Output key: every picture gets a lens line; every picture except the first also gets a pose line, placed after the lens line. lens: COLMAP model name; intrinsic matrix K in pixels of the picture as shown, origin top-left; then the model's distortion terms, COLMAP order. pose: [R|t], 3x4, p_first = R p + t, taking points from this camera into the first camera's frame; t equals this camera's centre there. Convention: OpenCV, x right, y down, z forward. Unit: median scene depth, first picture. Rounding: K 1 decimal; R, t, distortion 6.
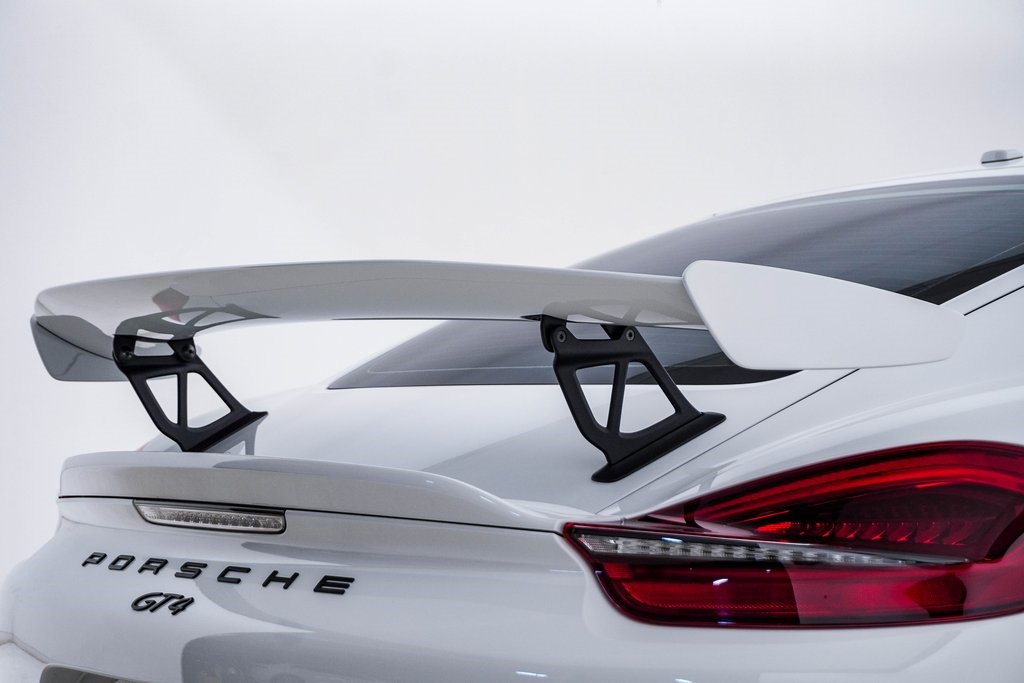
lens RADIAL K [[2240.7, 0, 512.0], [0, 2240.7, 341.5], [0, 0, 1]] dist [0.036573, -0.051325]
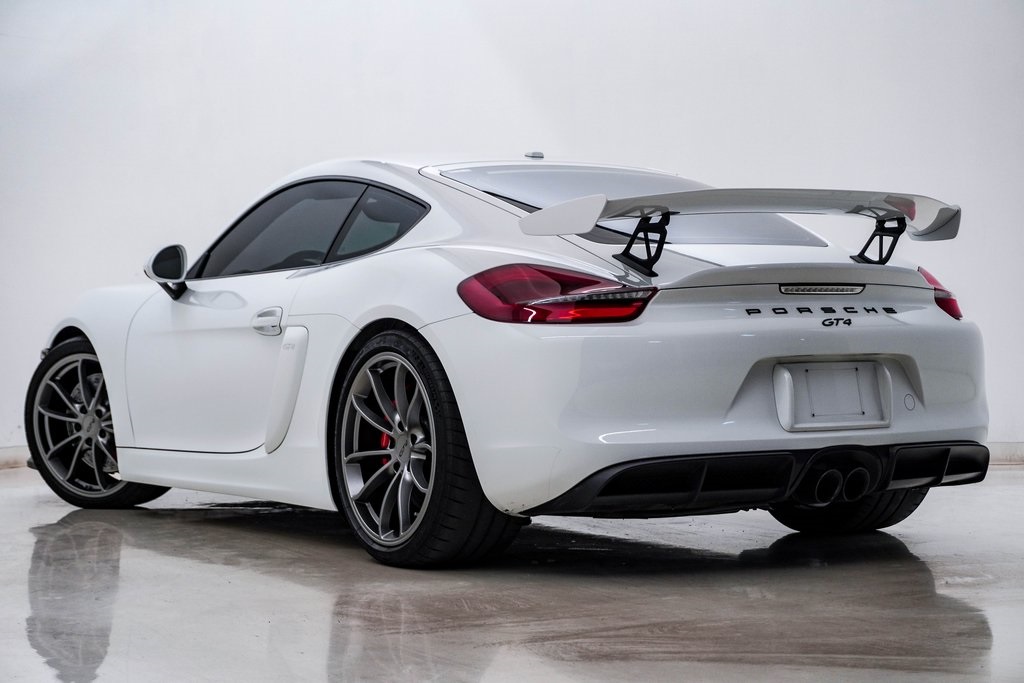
lens RADIAL K [[2240.7, 0, 512.0], [0, 2240.7, 341.5], [0, 0, 1]] dist [0.036573, -0.051325]
pose [[0.110099, 0.016410, 0.993785, -2.722037], [0.003355, 0.999852, -0.016882, 0.182148], [-0.993915, 0.005193, 0.110028, 1.101074]]
